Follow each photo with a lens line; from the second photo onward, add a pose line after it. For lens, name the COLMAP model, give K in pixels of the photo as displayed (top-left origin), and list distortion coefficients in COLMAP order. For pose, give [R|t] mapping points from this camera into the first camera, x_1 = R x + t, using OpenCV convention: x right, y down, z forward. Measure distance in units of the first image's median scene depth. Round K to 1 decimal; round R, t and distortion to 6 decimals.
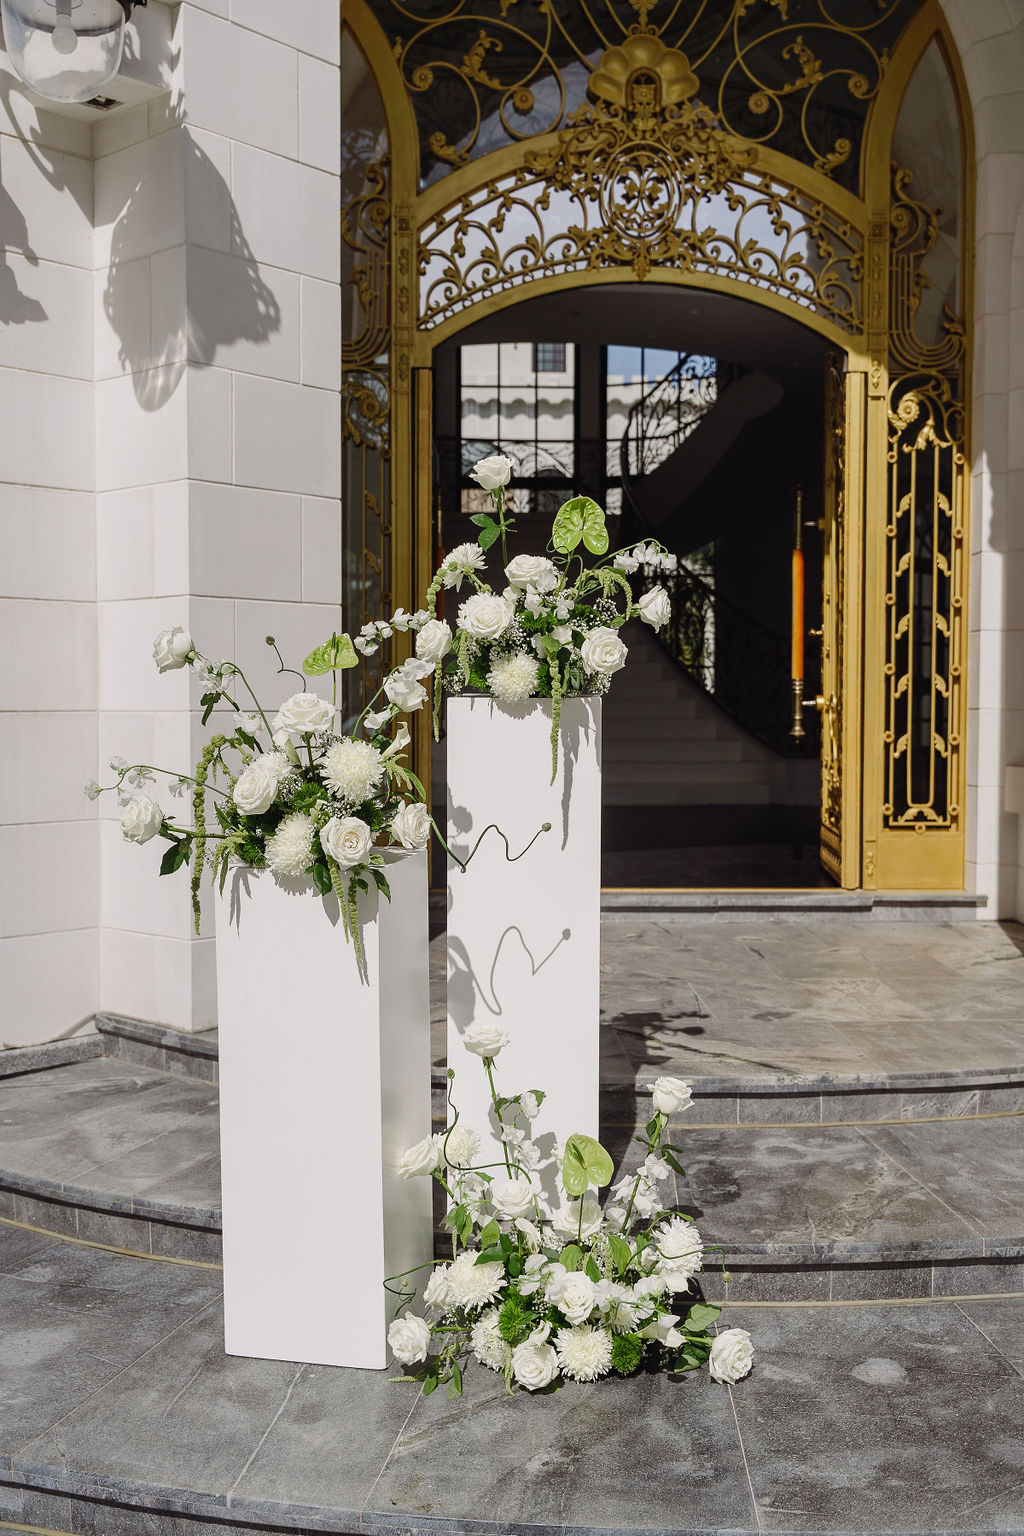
lens RADIAL K [[1549.8, 0, 512.0], [0, 1549.8, 768.0], [0, 0, 1]] dist [0.032644, 0.007208]
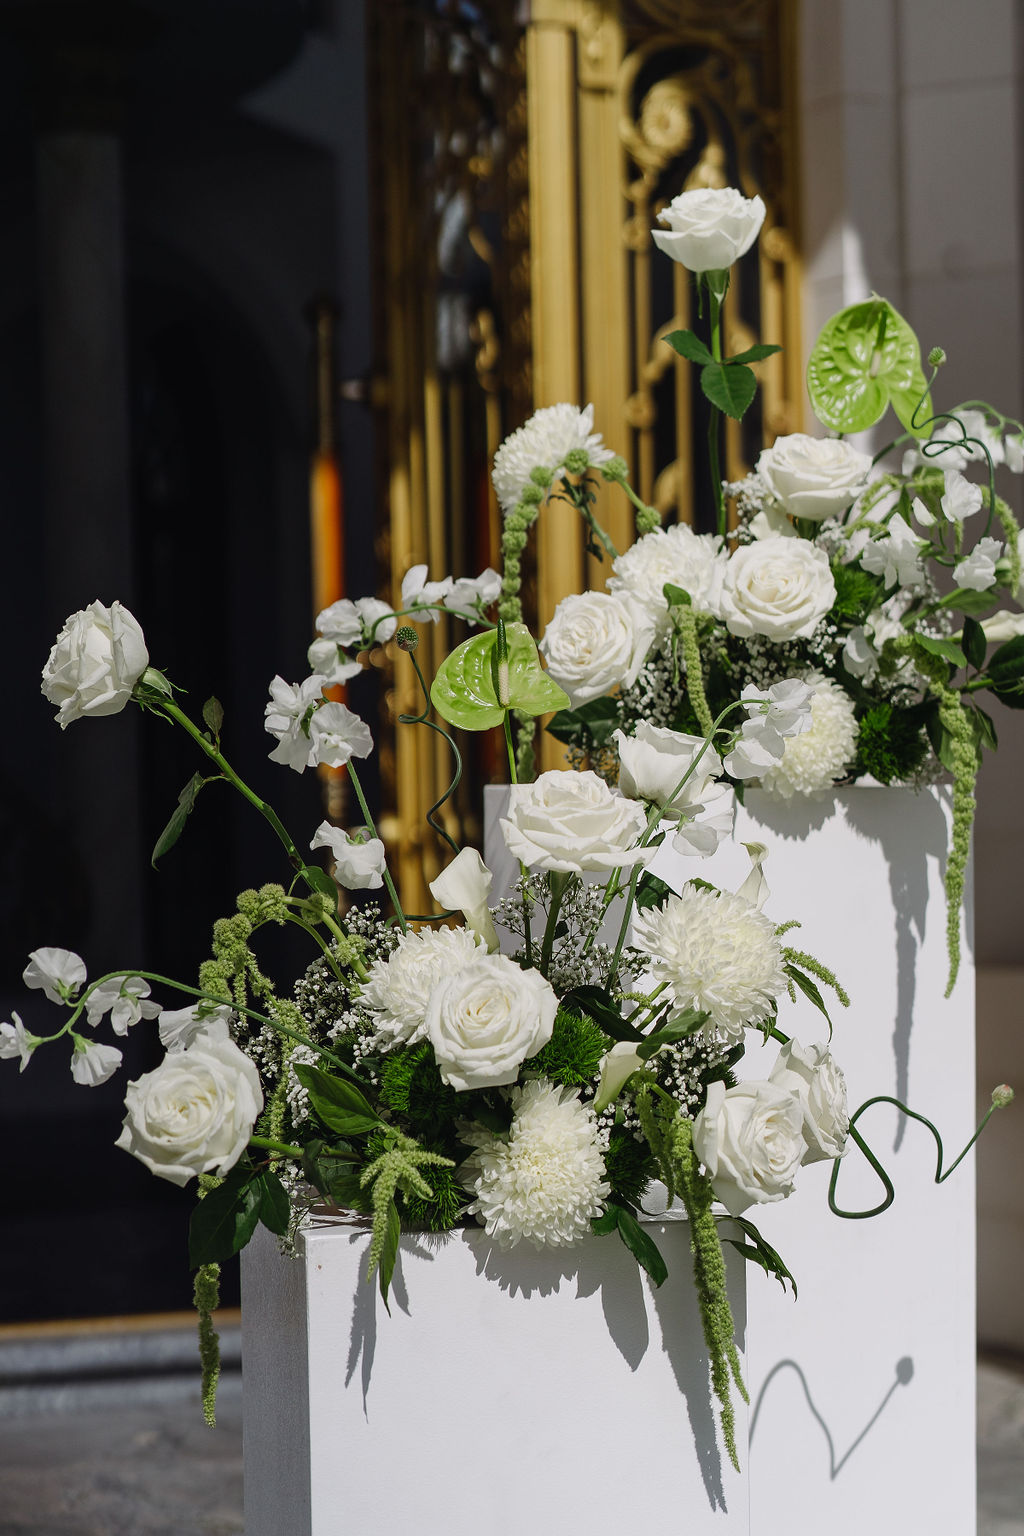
lens RADIAL K [[4163.8, 0, 512.0], [0, 4163.8, 768.0], [0, 0, 1]] dist [-0.005793, 0.471268]
pose [[0.904208, -0.011935, 0.426925, -0.518194], [0.041114, 0.997399, -0.059194, 0.010685], [-0.425108, 0.071077, 0.902348, 0.054311]]
